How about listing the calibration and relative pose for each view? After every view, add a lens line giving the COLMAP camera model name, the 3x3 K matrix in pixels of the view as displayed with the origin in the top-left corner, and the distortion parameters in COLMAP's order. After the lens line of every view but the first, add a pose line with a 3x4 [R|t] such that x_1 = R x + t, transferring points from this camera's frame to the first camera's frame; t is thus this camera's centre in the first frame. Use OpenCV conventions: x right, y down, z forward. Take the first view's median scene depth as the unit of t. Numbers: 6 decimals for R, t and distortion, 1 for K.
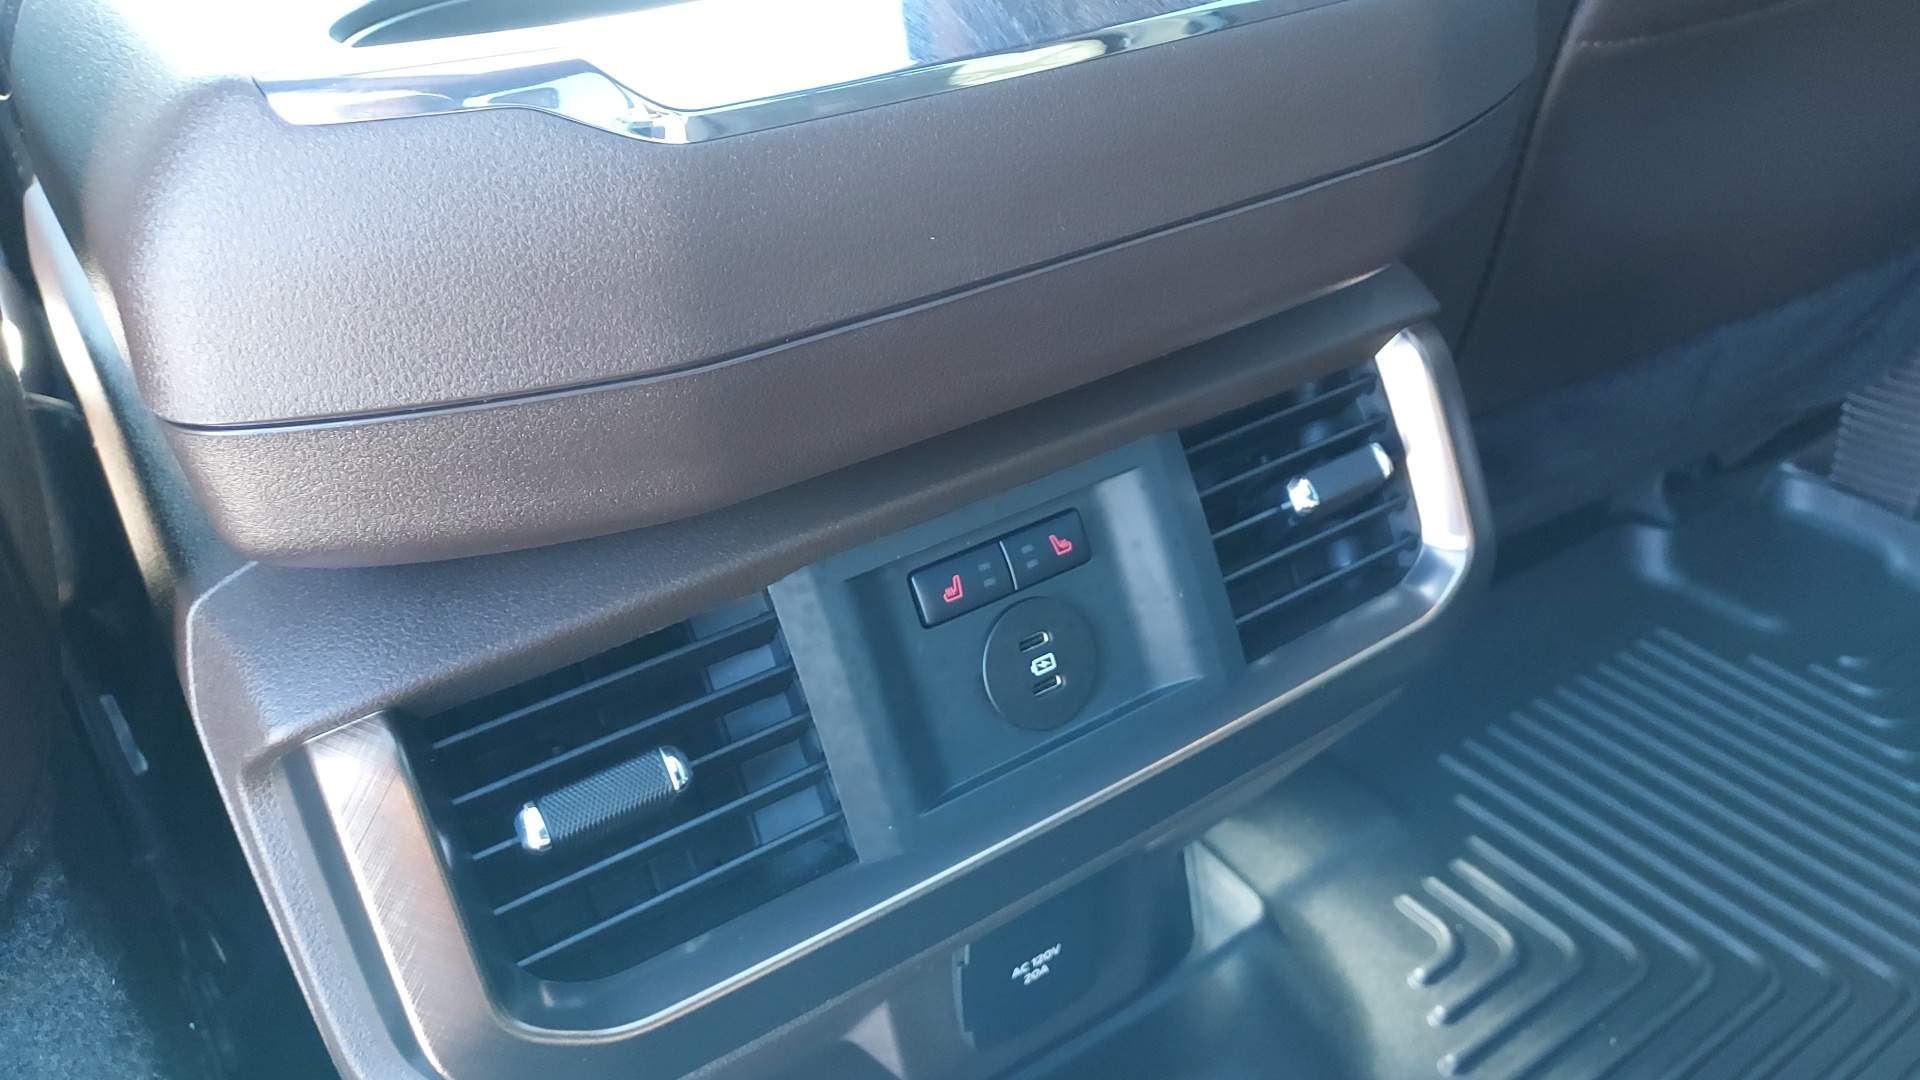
lens RADIAL K [[1402.2, 0, 961.3], [0, 1402.2, 526.0], [0, 0, 1]] dist [0.053473, -0.033915]
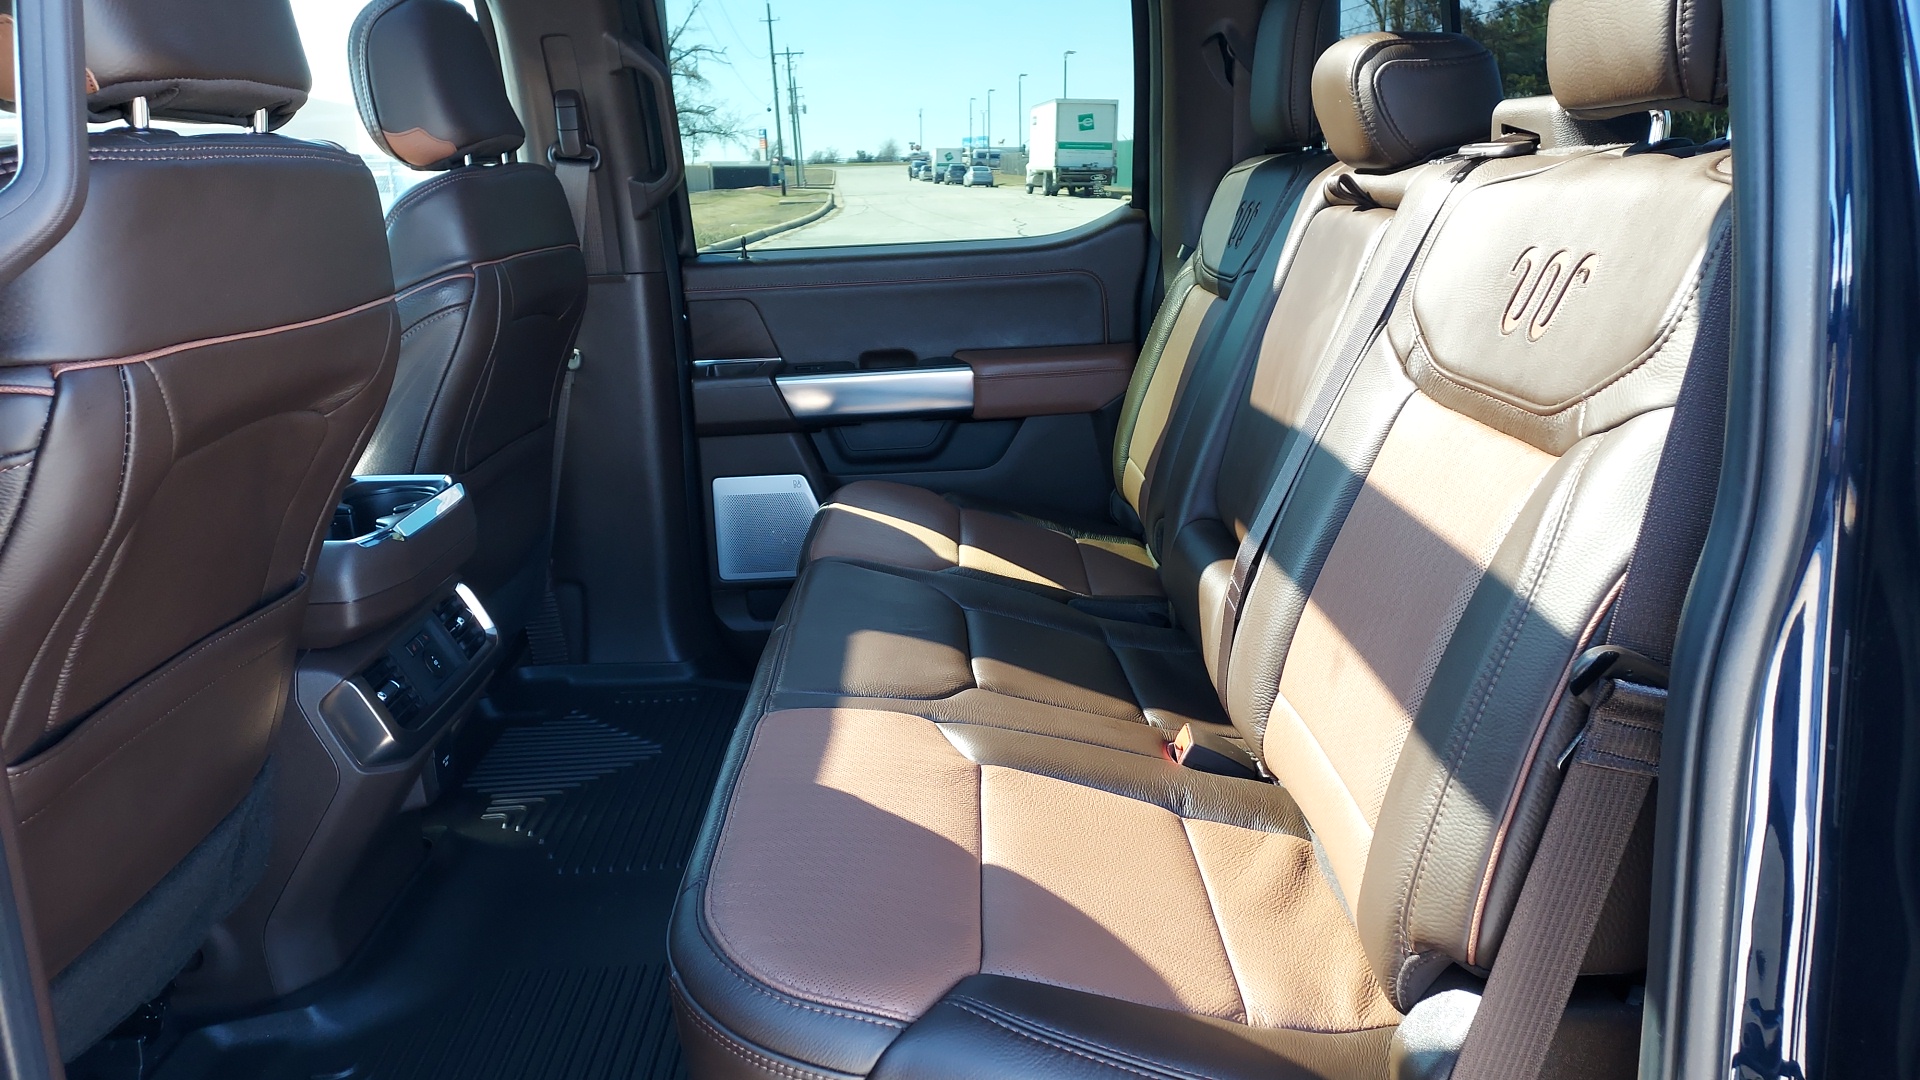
lens RADIAL K [[1402.2, 0, 990.5], [0, 1402.2, 532.4], [0, 0, 1]] dist [0.053473, -0.033915]
pose [[0.540458, -0.192281, 0.819105, -1.021002], [0.439916, 0.894442, -0.080298, 0.346310], [-0.717202, 0.403736, 0.567996, -1.148330]]
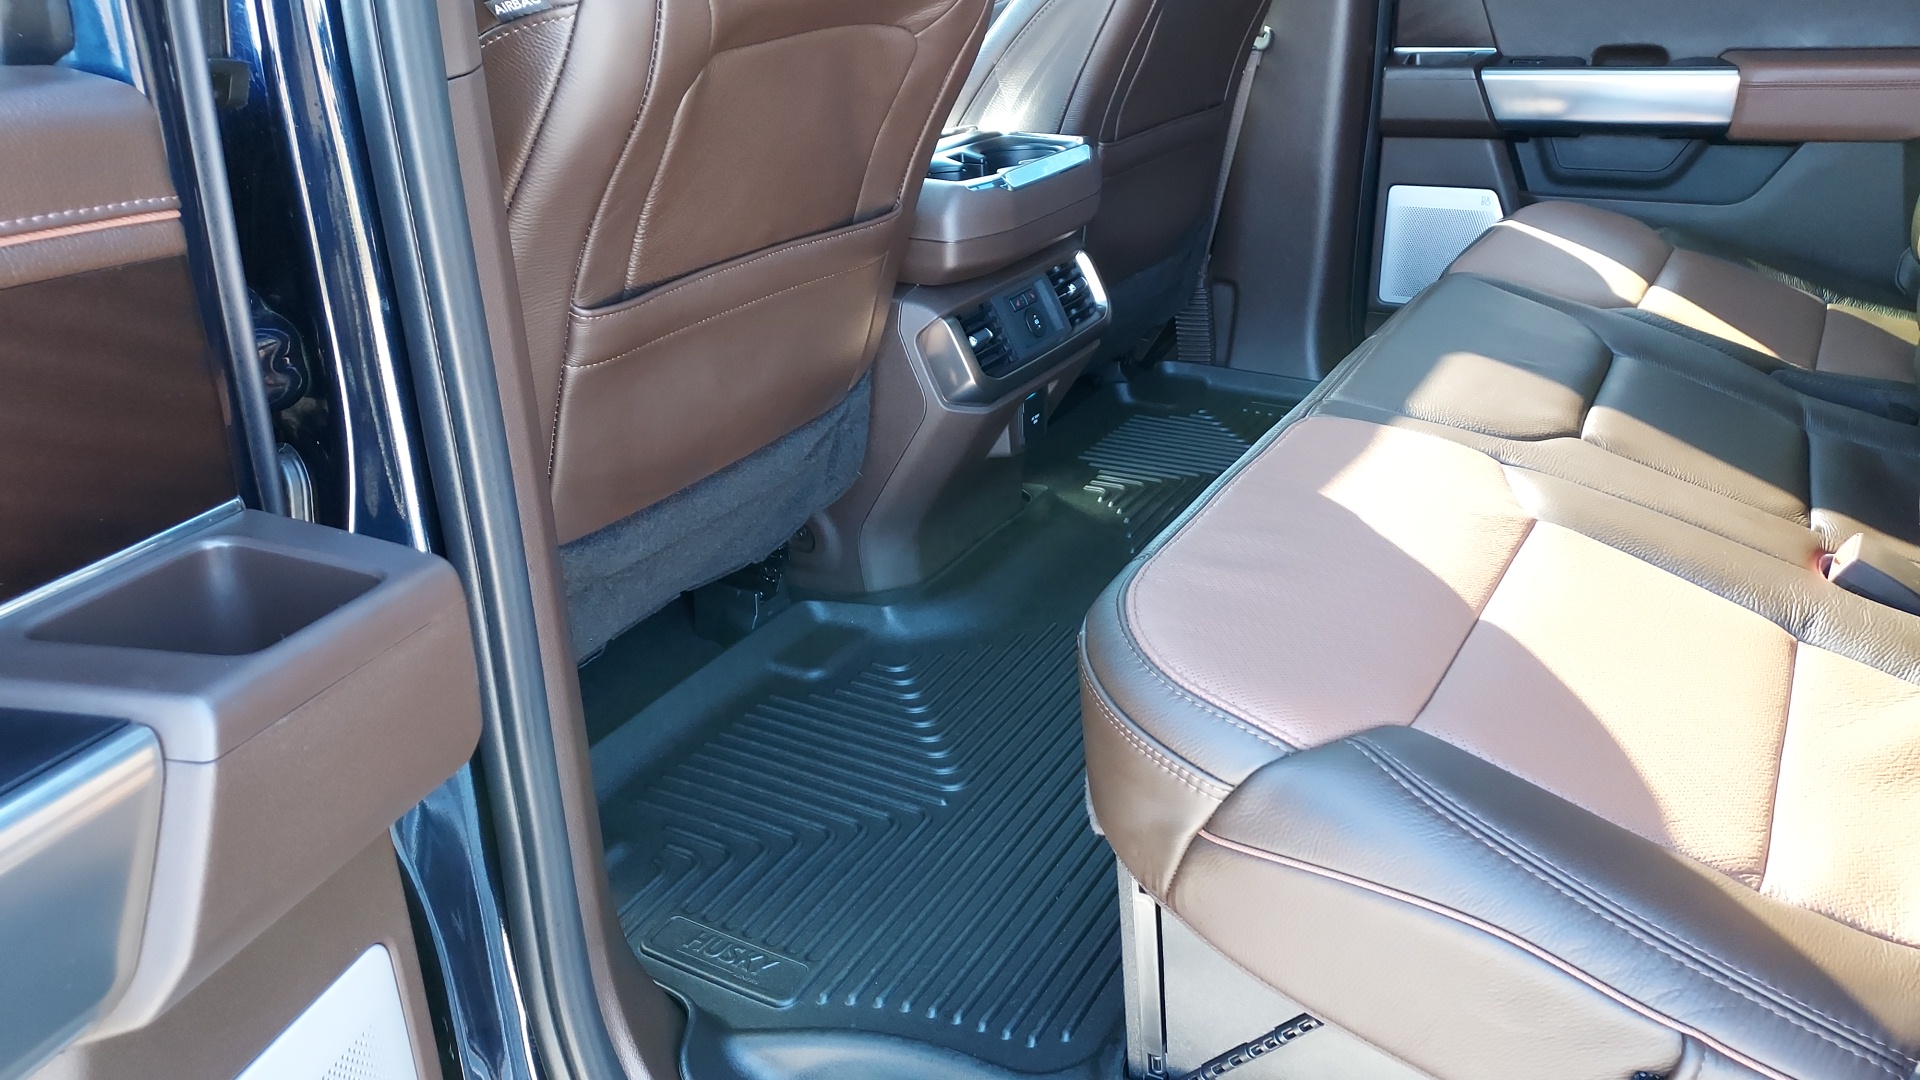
lens RADIAL K [[1402.2, 0, 965.9], [0, 1402.2, 543.2], [0, 0, 1]] dist [0.053473, -0.033915]
pose [[0.901915, -0.169776, 0.397146, -0.826470], [0.218779, 0.972394, -0.081156, 0.447160], [-0.372404, 0.160084, 0.914160, -1.149820]]
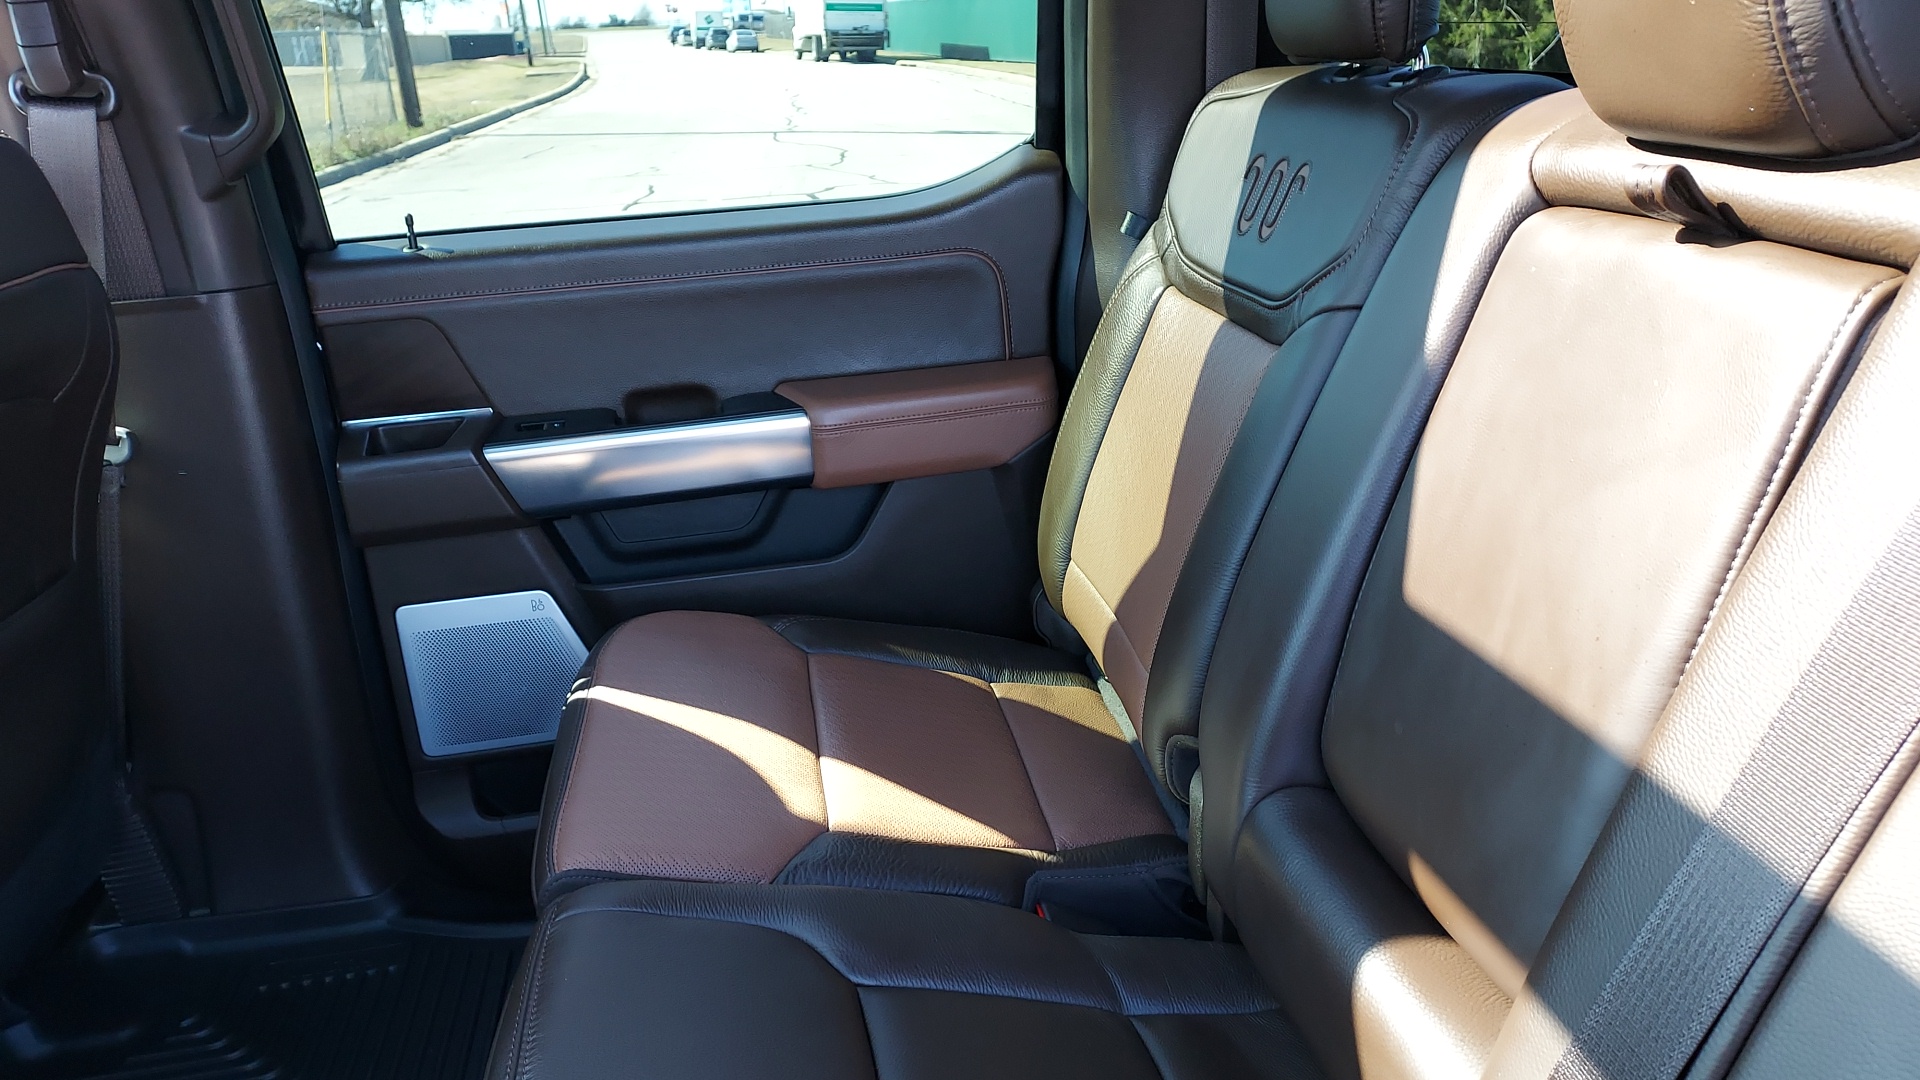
lens RADIAL K [[1402.2, 0, 993.1], [0, 1402.2, 534.3], [0, 0, 1]] dist [0.053473, -0.033915]
pose [[0.401375, -0.298187, 0.866016, -0.225620], [0.496398, 0.865434, 0.067920, -0.037627], [-0.769732, 0.402627, 0.495382, -0.694902]]
